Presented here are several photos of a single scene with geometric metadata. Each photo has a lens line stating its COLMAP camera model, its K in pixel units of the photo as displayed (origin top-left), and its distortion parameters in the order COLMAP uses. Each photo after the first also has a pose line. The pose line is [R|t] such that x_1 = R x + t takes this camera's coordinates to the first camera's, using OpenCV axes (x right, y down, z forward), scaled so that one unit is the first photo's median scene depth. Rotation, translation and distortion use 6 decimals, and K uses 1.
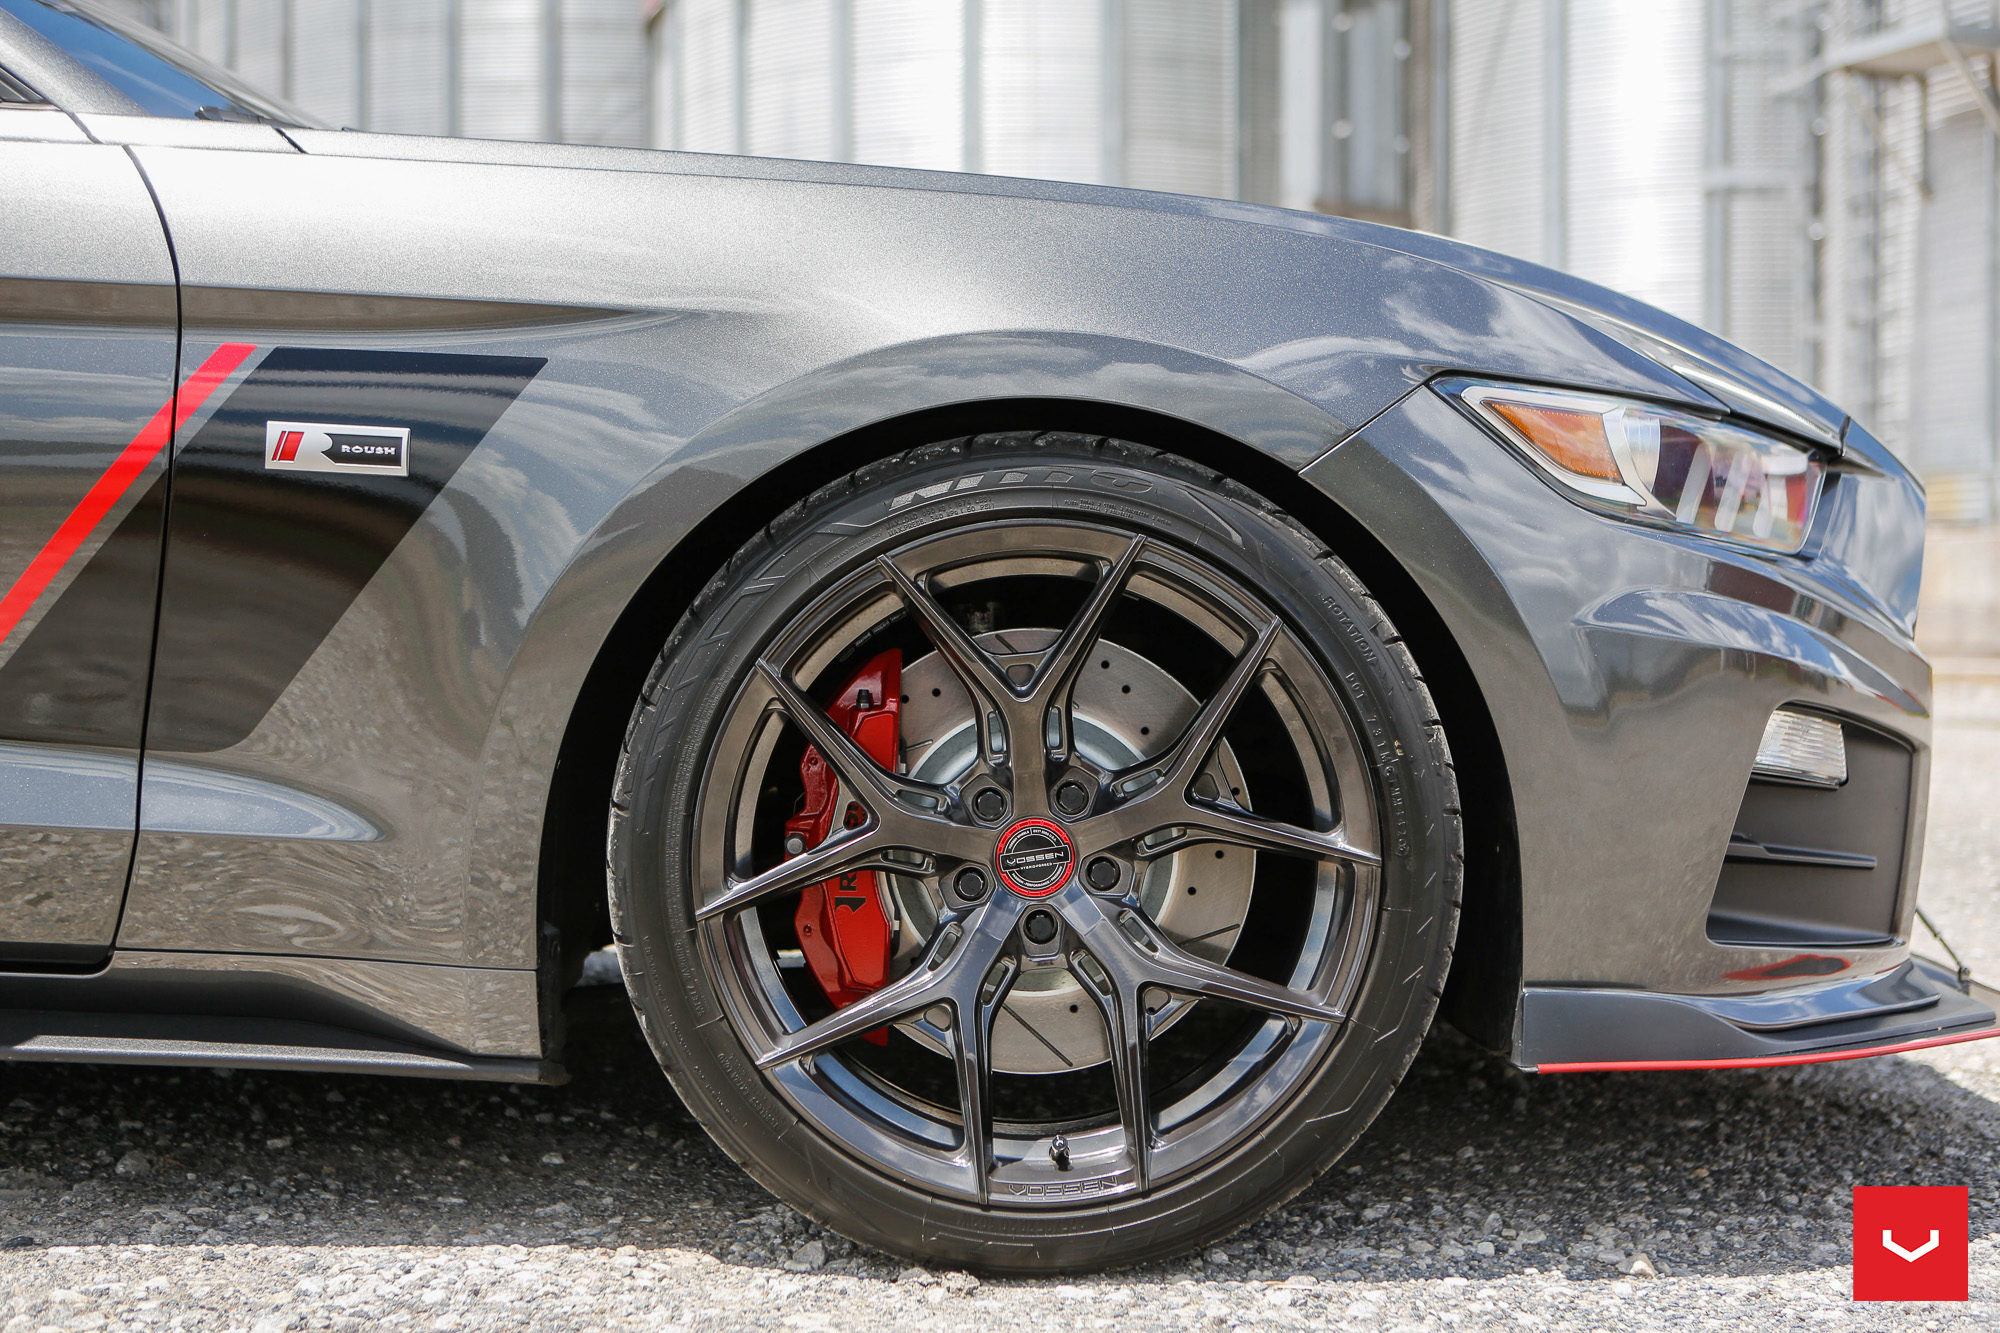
lens RADIAL K [[2648.0, 0, 1000.0], [0, 2648.0, 666.5], [0, 0, 1]] dist [-0.026562, 0.044859]
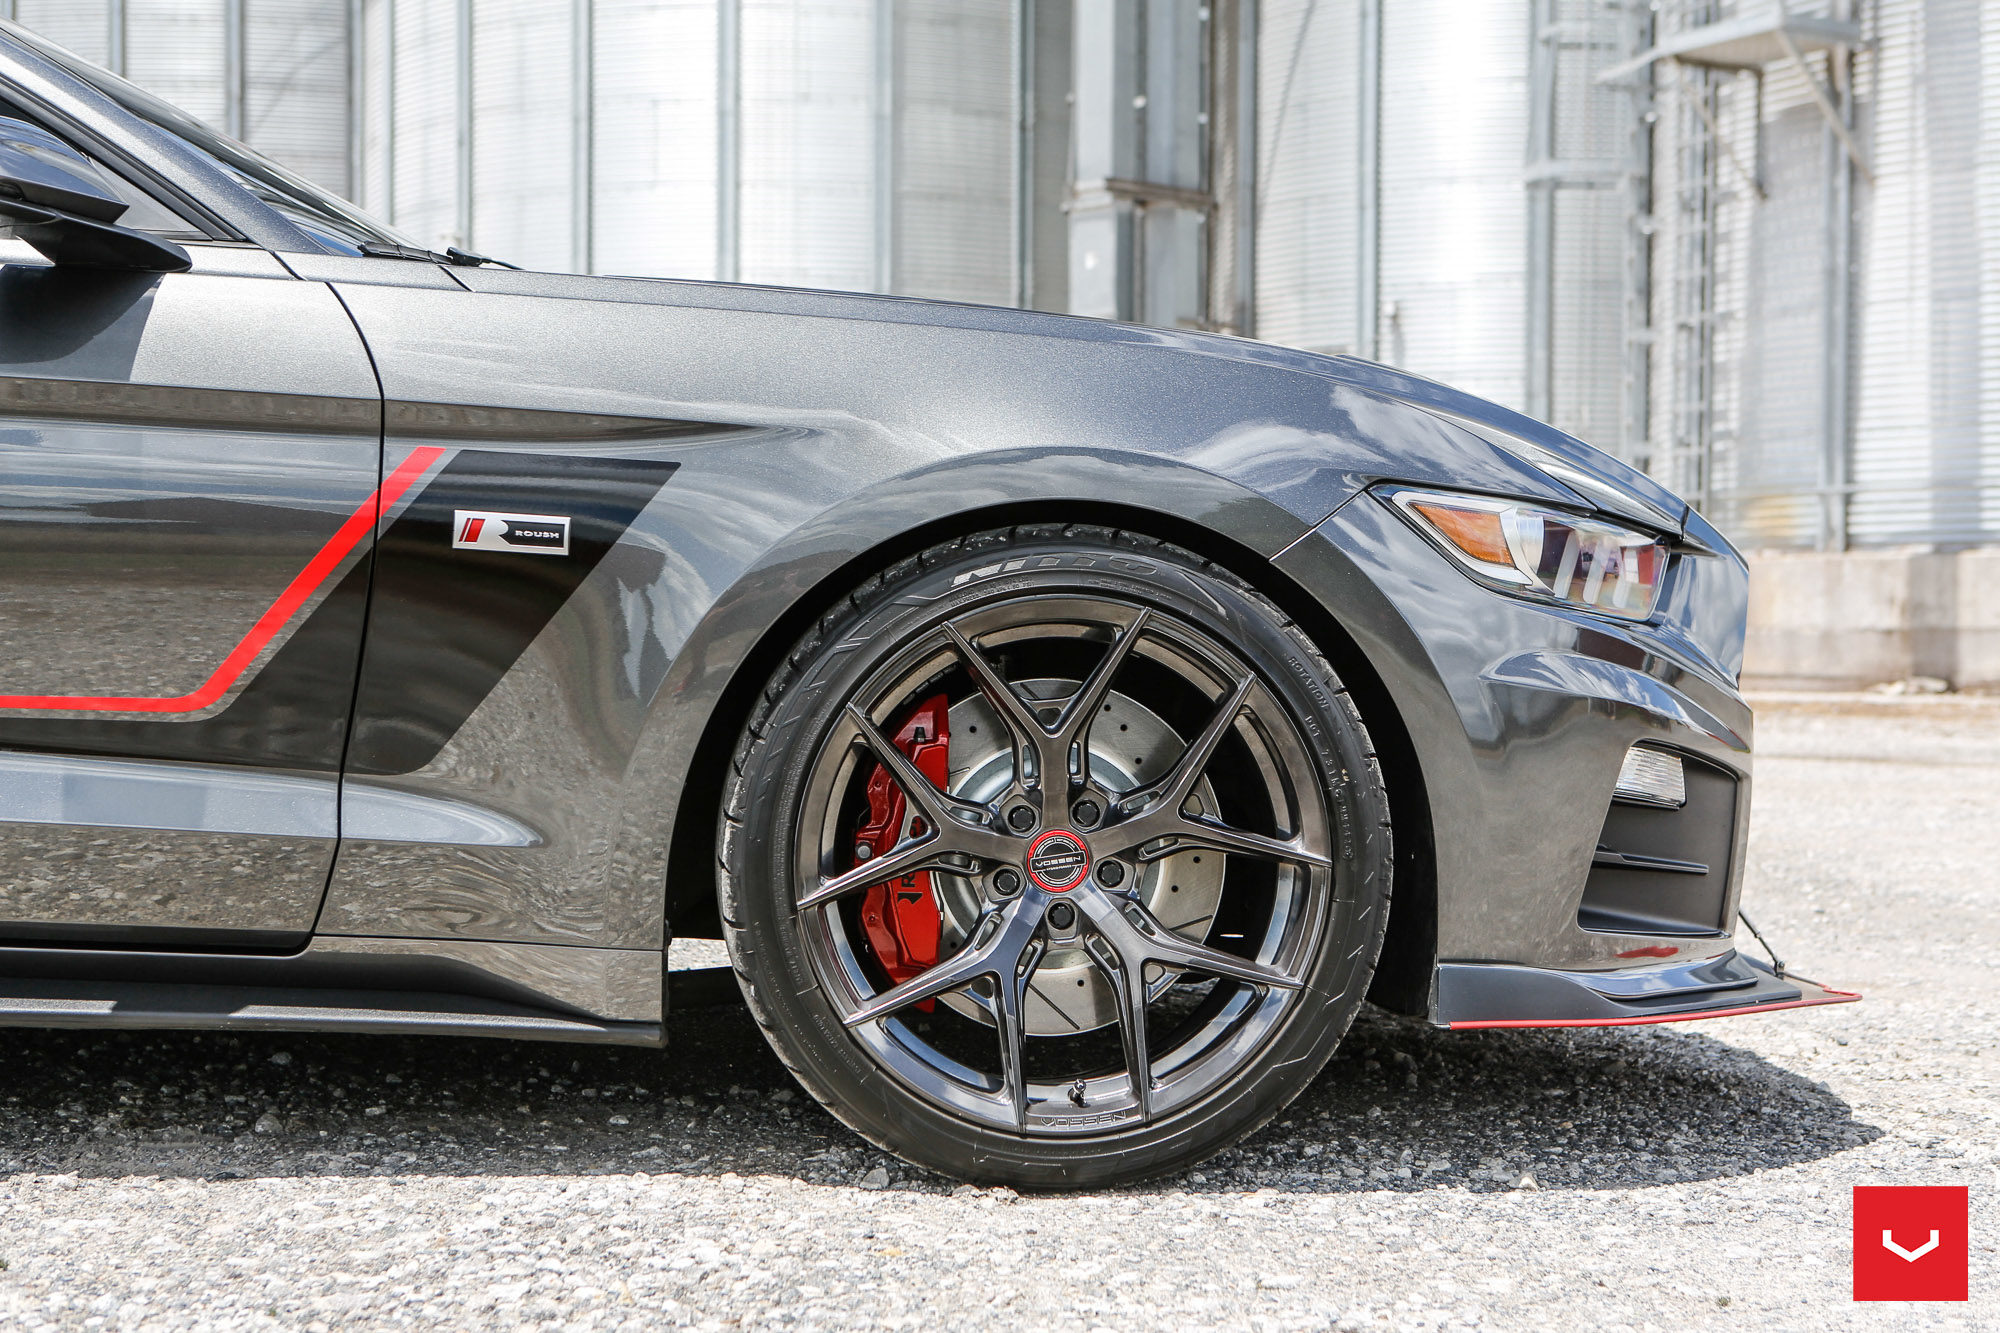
lens RADIAL K [[3068.3, 0, 1000.0], [0, 3068.3, 666.5], [0, 0, 1]] dist [-0.001312, -0.072257]
pose [[0.995560, 0.007015, 0.093863, -0.151998], [-0.006400, 0.999956, -0.006844, -0.010323], [-0.093907, 0.006213, 0.995562, -0.453561]]
